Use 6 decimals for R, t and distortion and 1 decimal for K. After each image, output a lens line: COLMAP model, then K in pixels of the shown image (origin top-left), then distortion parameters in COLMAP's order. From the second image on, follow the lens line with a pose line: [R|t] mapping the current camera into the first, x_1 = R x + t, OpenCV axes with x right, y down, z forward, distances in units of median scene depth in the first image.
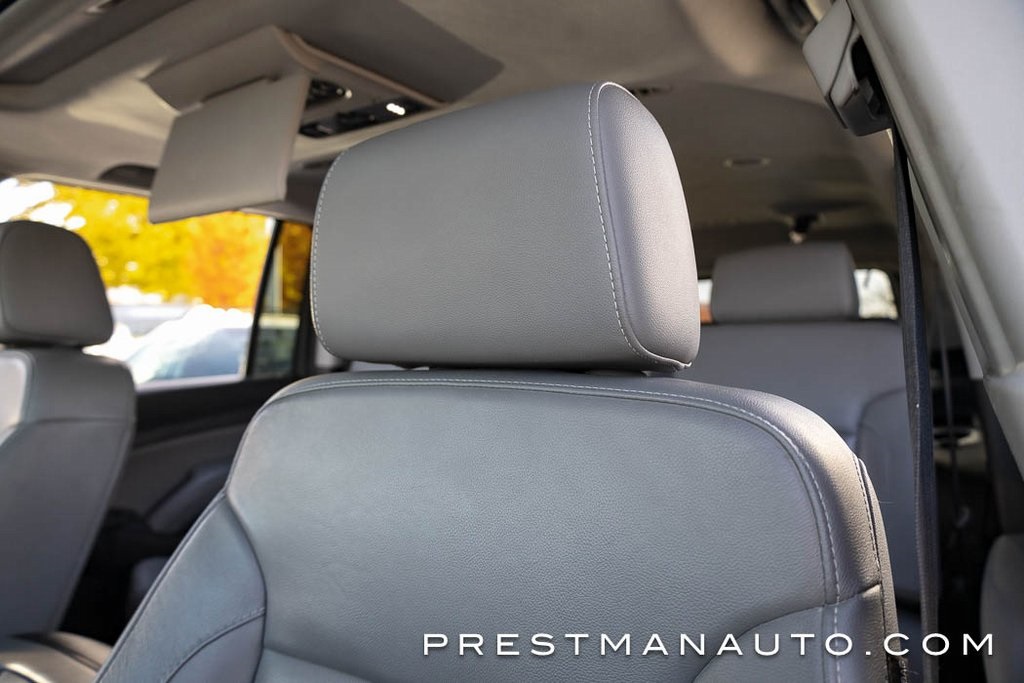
lens RADIAL K [[666.3, 0, 517.2], [0, 666.3, 336.5], [0, 0, 1]] dist [0.007063, 0.000113]
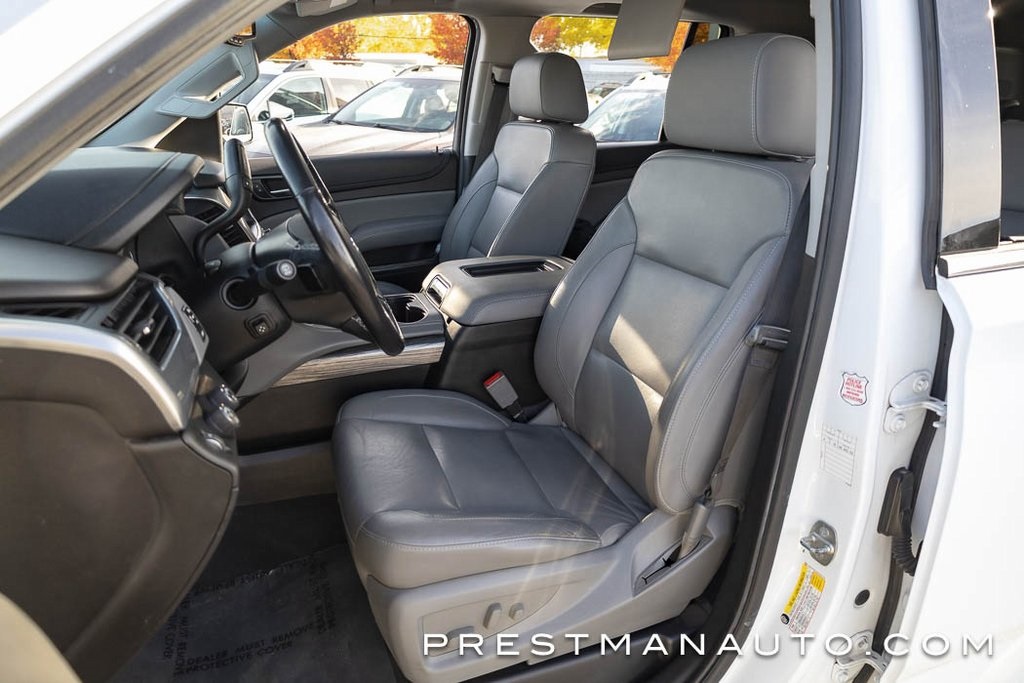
lens RADIAL K [[666.3, 0, 517.2], [0, 666.3, 336.5], [0, 0, 1]] dist [0.007063, 0.000113]
pose [[0.809125, 0.217677, -0.545833, 0.439590], [-0.015126, 0.936268, 0.350960, -0.091184], [0.587442, -0.275714, 0.760851, -0.799106]]
